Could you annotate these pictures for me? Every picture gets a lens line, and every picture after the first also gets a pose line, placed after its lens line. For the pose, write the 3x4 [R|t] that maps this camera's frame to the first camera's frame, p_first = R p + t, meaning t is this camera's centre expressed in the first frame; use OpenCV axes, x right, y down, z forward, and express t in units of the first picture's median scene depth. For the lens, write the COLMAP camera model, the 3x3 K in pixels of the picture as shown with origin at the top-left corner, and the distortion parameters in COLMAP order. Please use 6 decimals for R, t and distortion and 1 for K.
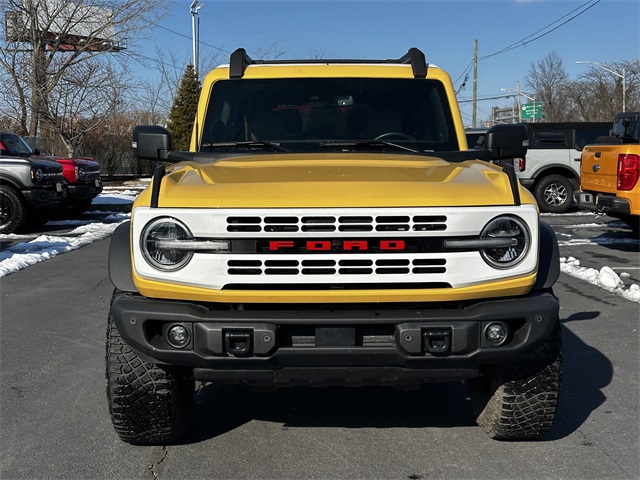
lens RADIAL K [[871.7, 0, 320.0], [0, 871.7, 240.0], [0, 0, 1]] dist [0.196819, 0.018894]
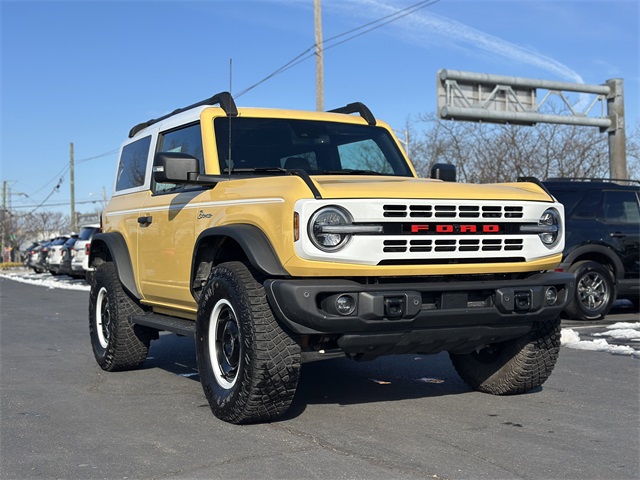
lens RADIAL K [[871.7, 0, 320.0], [0, 871.7, 240.0], [0, 0, 1]] dist [0.196819, 0.018894]
pose [[0.887833, -0.001793, 0.460162, -0.748334], [0.057639, 0.992550, -0.107340, 0.149076], [-0.456541, 0.121824, 0.881323, -0.042311]]
